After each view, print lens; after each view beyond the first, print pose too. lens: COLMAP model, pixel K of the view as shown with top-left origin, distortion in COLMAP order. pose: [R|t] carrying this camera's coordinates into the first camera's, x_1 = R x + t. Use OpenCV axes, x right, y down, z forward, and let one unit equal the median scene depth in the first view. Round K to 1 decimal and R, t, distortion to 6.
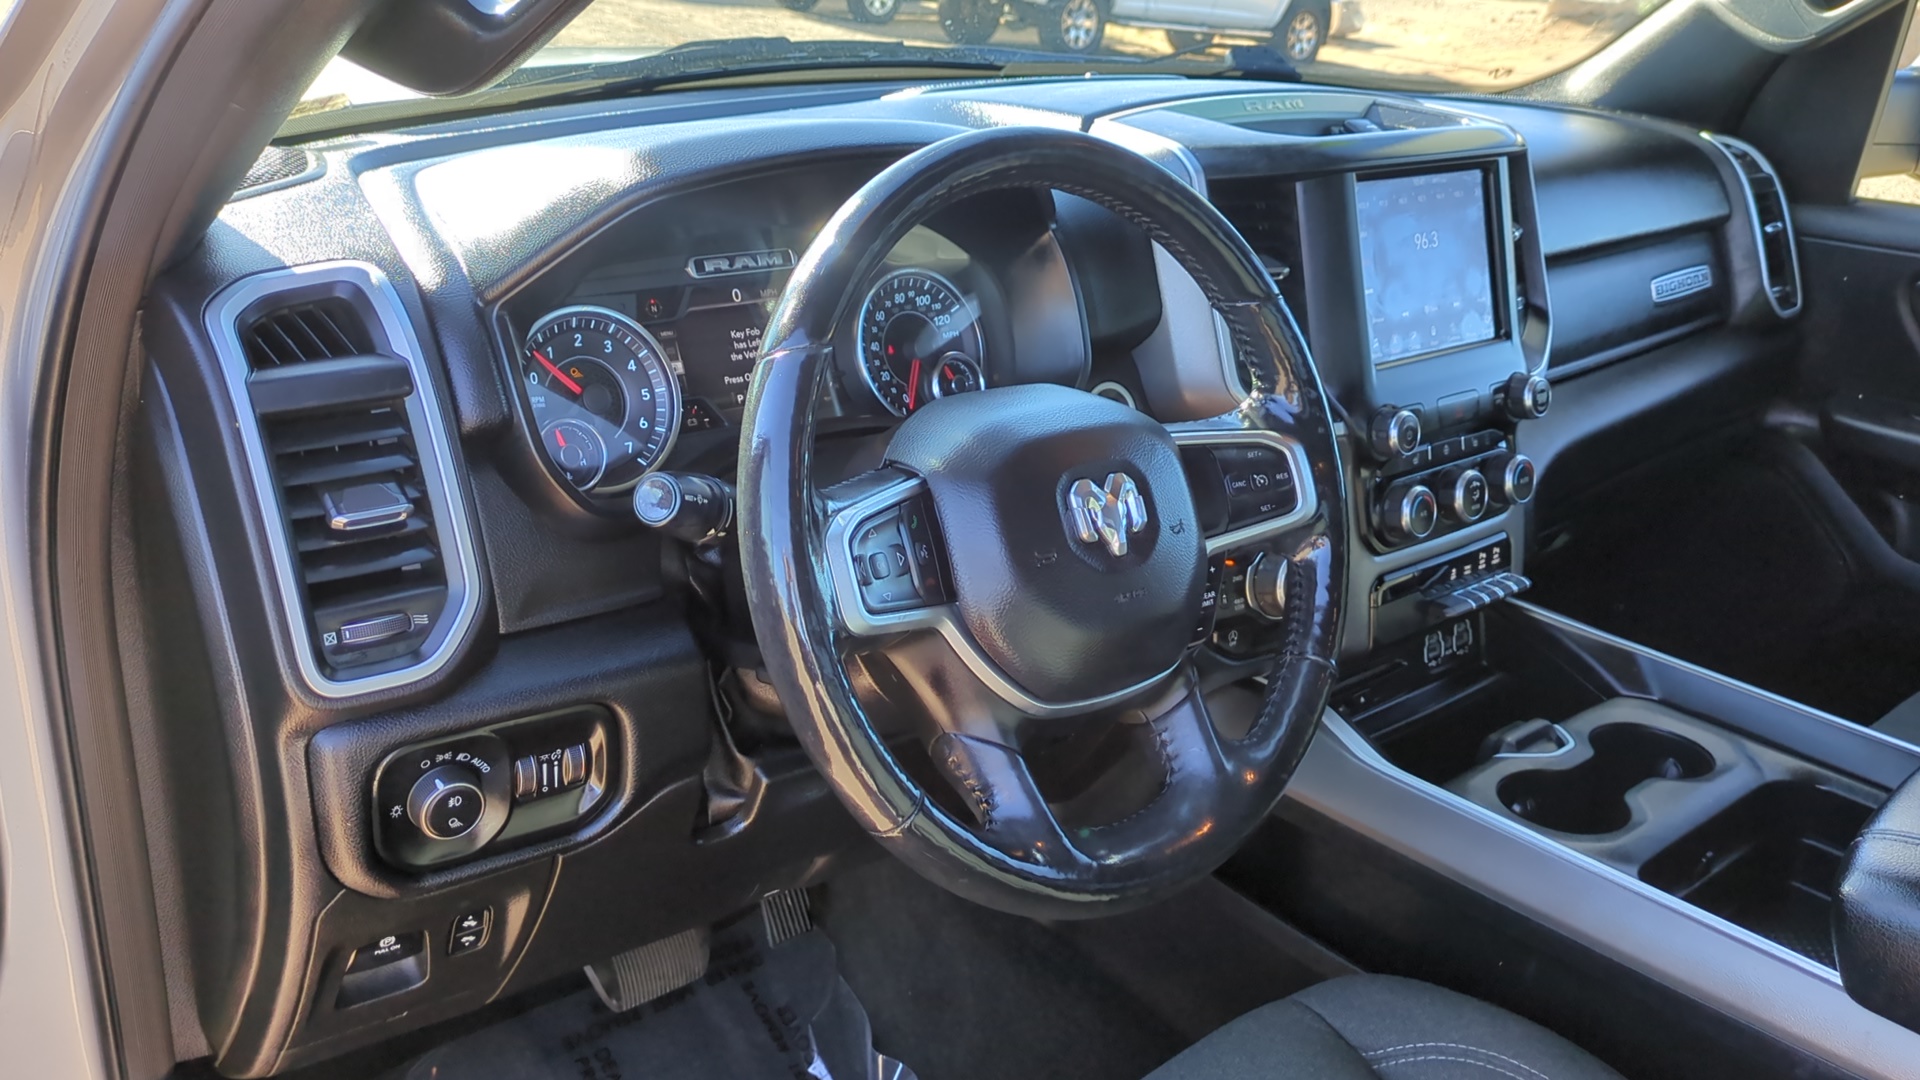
lens RADIAL K [[1650.3, 0, 970.0], [0, 1650.3, 542.5], [0, 0, 1]] dist [0.069008, -0.087281]
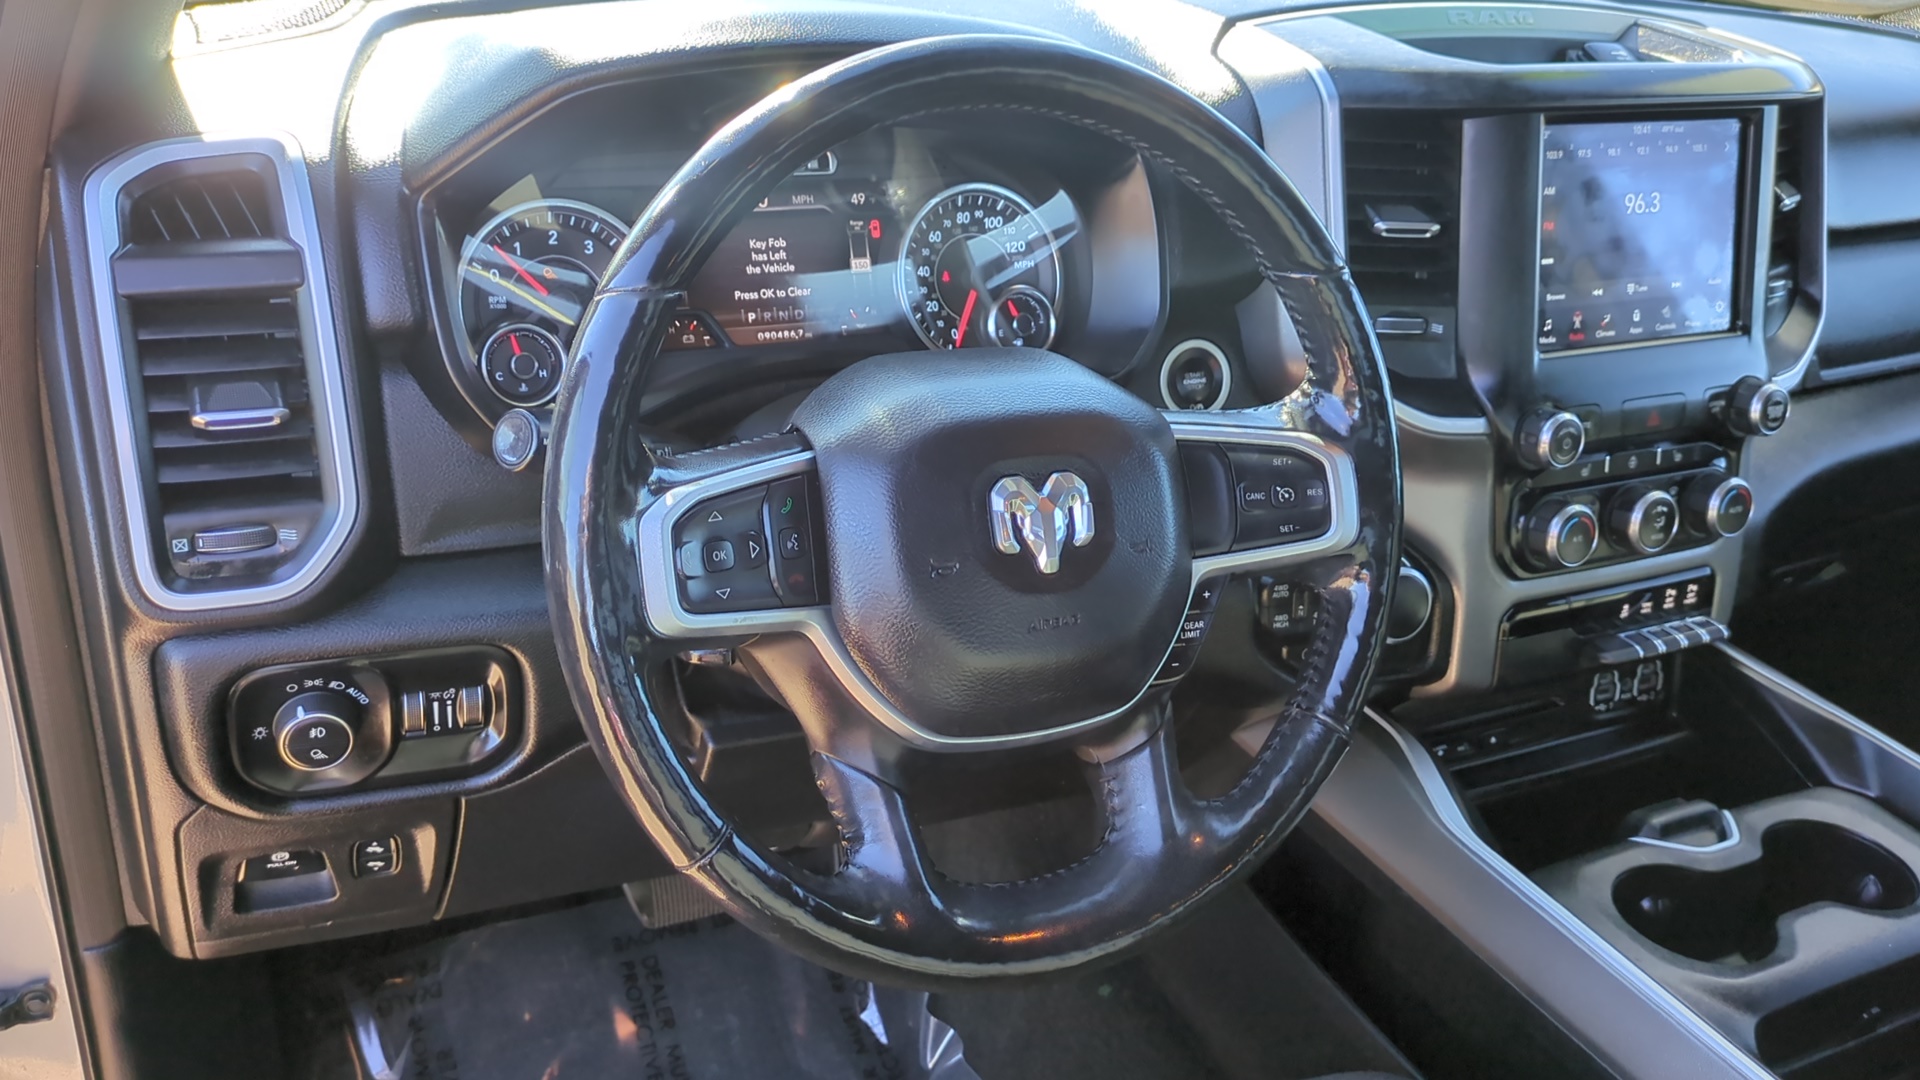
lens RADIAL K [[1650.3, 0, 969.4], [0, 1650.3, 532.5], [0, 0, 1]] dist [0.069008, -0.087281]
pose [[0.967664, 0.136856, -0.211888, 0.185354], [-0.121328, 0.988993, 0.084690, -0.063929], [0.221146, -0.056244, 0.973618, 0.155735]]
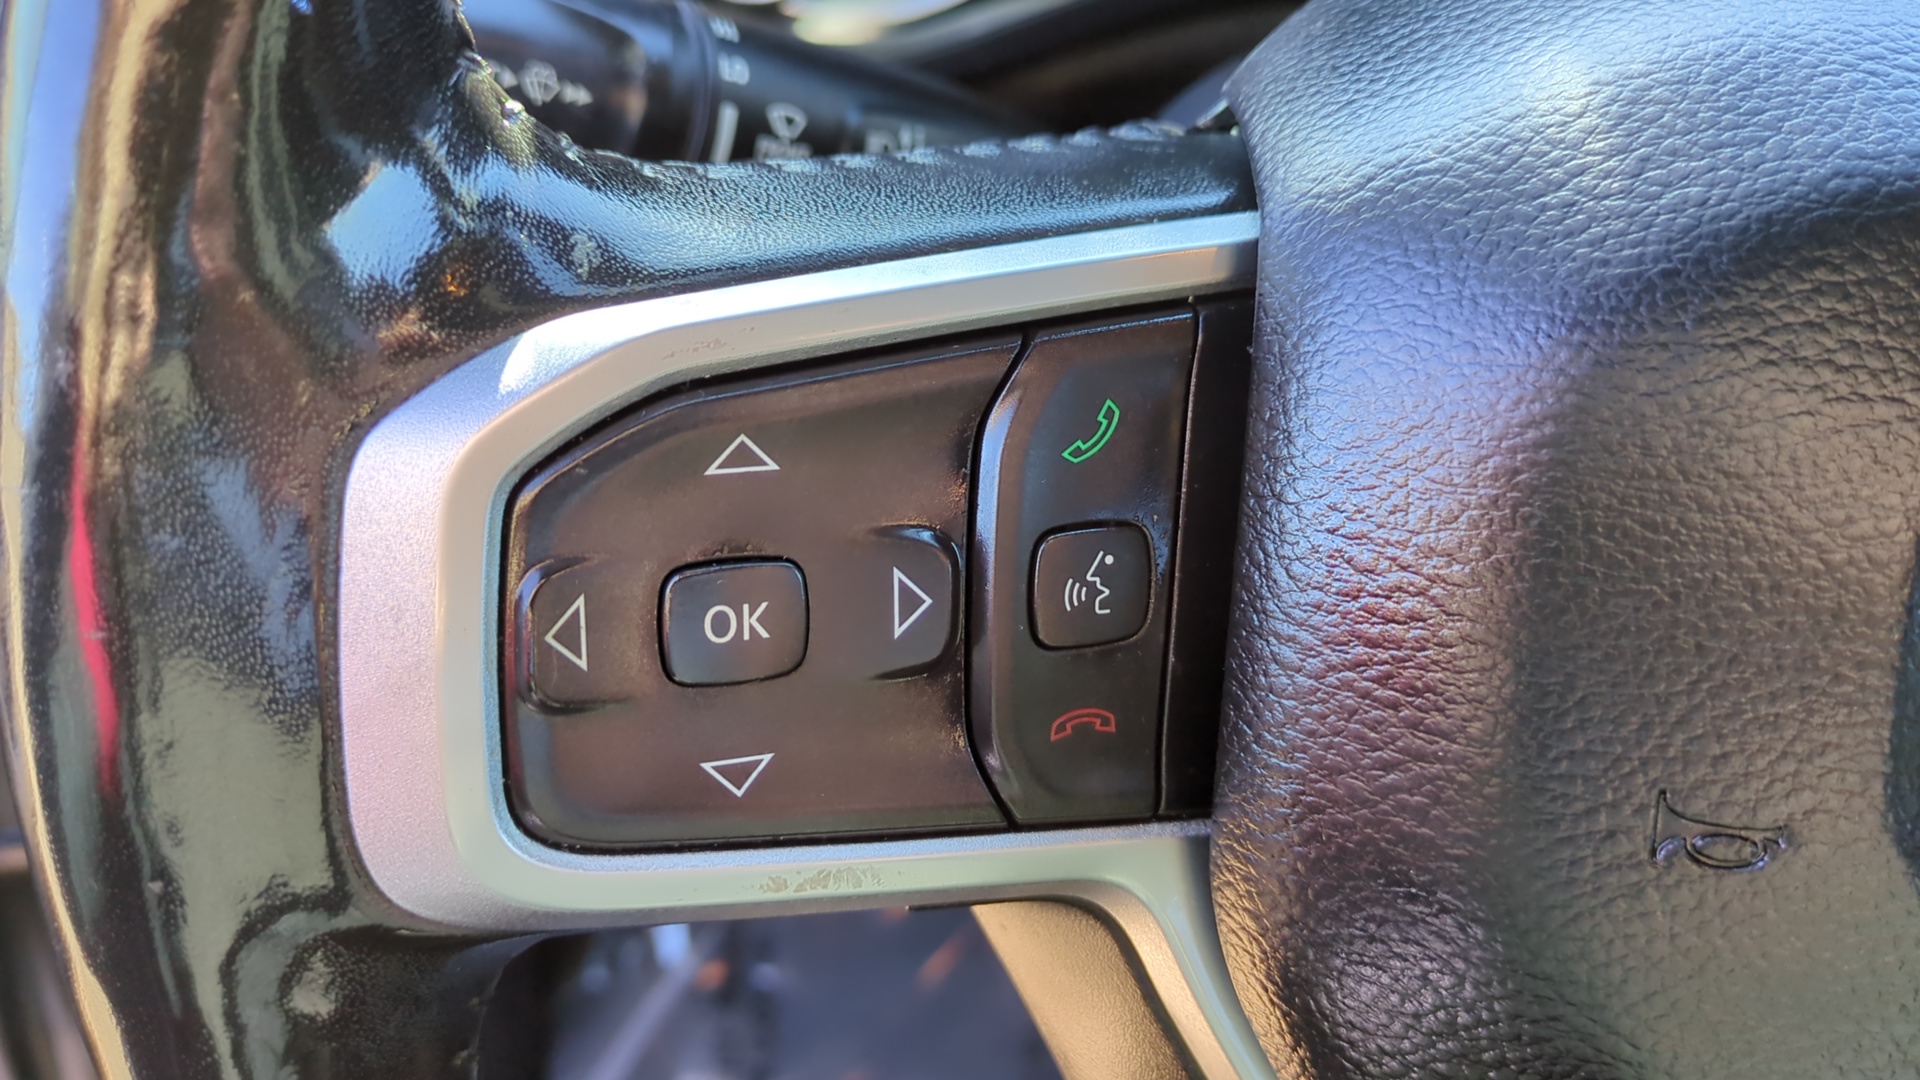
lens RADIAL K [[1650.3, 0, 957.5], [0, 1650.3, 540.0], [0, 0, 1]] dist [0.069008, -0.087281]
pose [[0.779130, 0.366914, -0.508262, 0.048617], [-0.210813, 0.916944, 0.338779, -0.051969], [0.590351, -0.156805, 0.791769, 0.646807]]
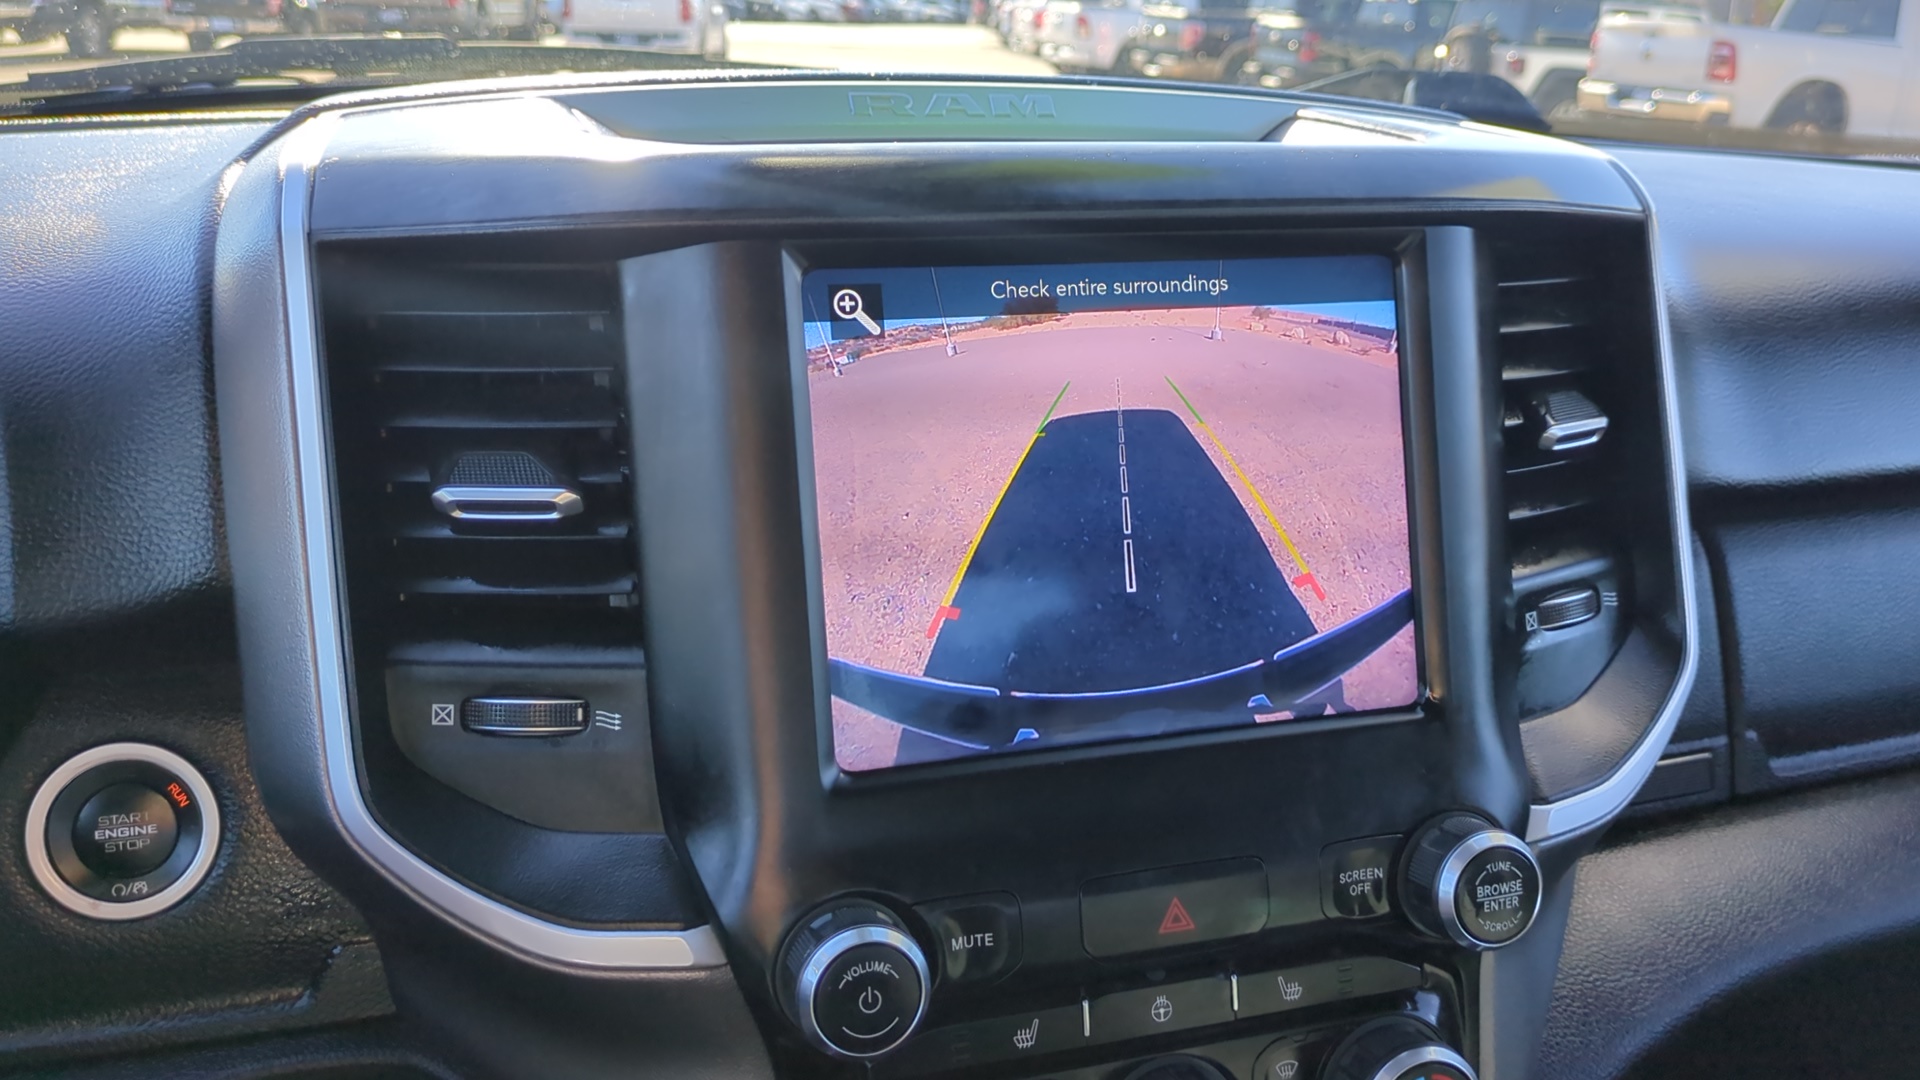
lens RADIAL K [[1650.3, 0, 977.8], [0, 1650.3, 542.9], [0, 0, 1]] dist [0.069008, -0.087281]
pose [[0.916824, 0.085130, -0.390110, 0.476276], [-0.114891, 0.991934, -0.053553, -0.165205], [0.382404, 0.093919, 0.919210, 0.797135]]
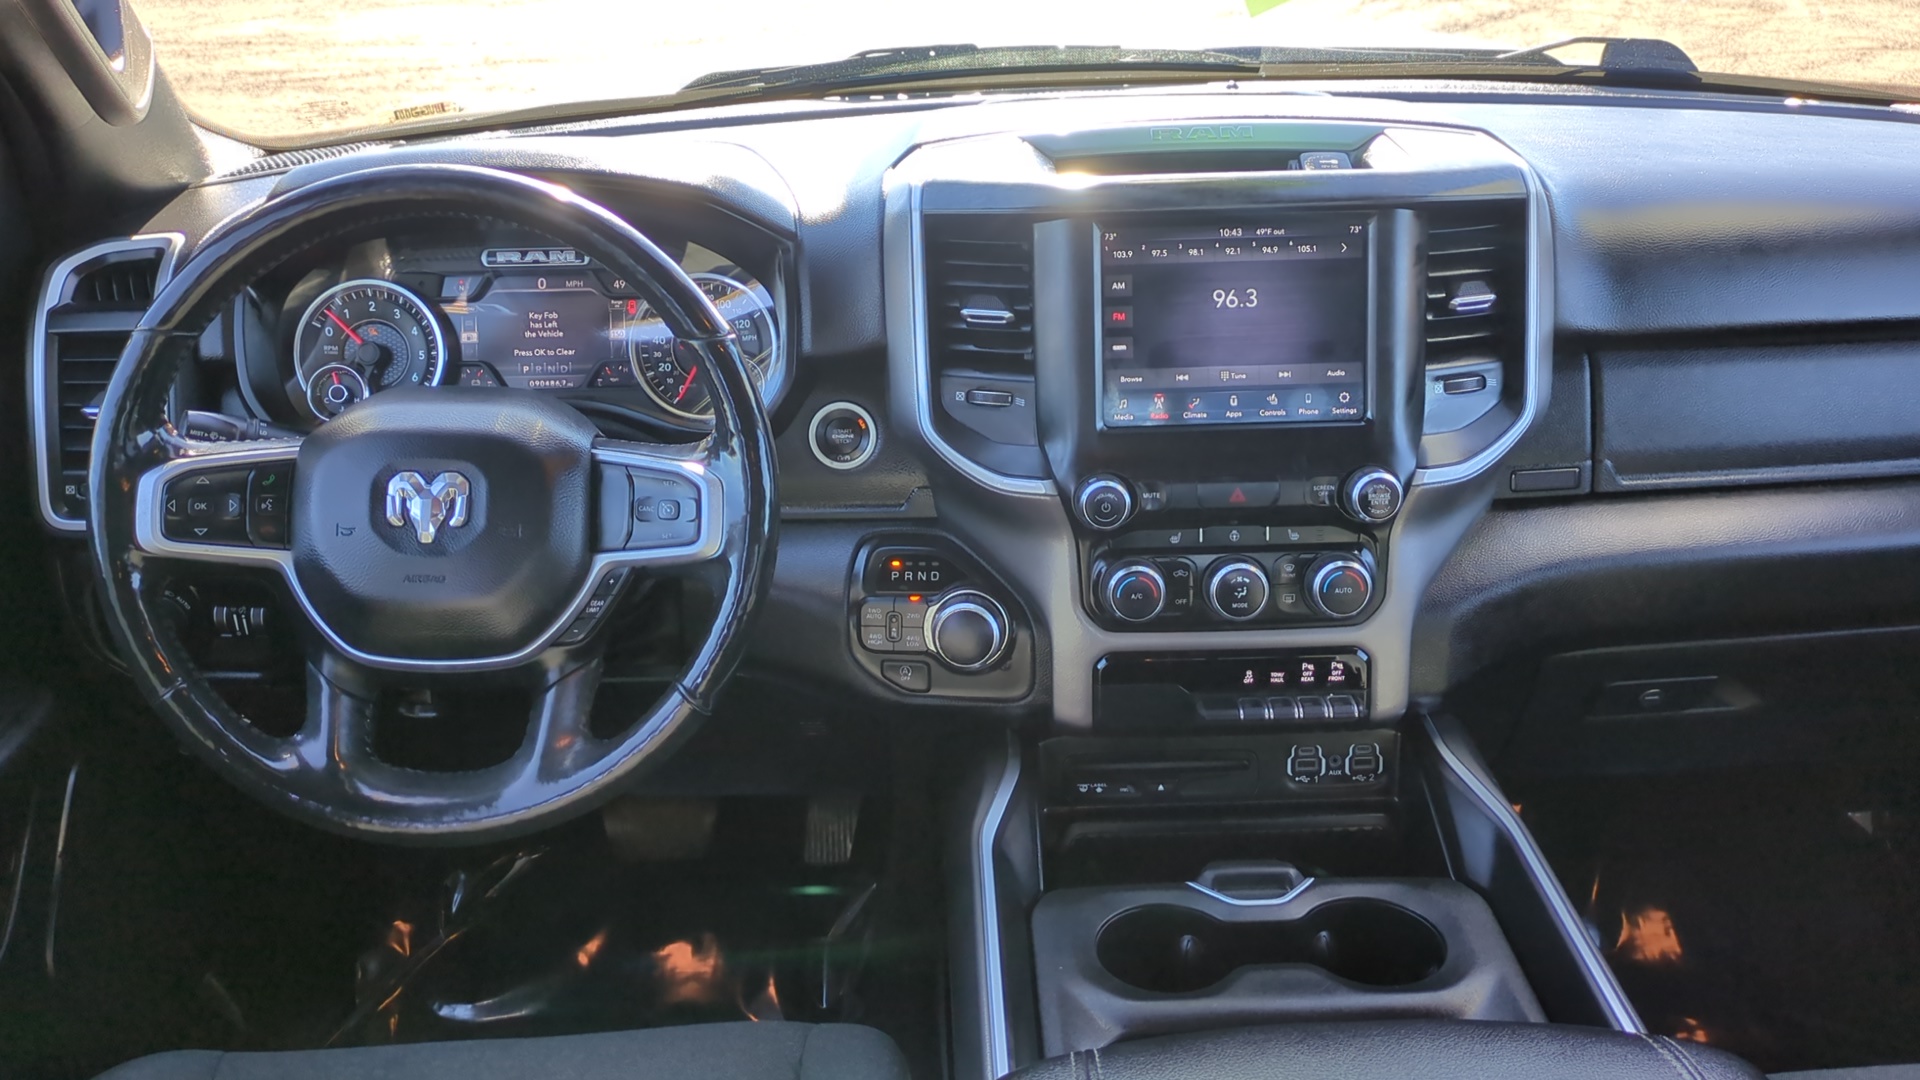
lens RADIAL K [[1650.3, 0, 969.9], [0, 1650.3, 525.6], [0, 0, 1]] dist [0.069008, -0.087281]
pose [[0.757638, 0.190273, -0.624325, 0.907428], [-0.173657, 0.980849, 0.088192, -0.142239], [0.629149, 0.041601, 0.776171, 0.281081]]
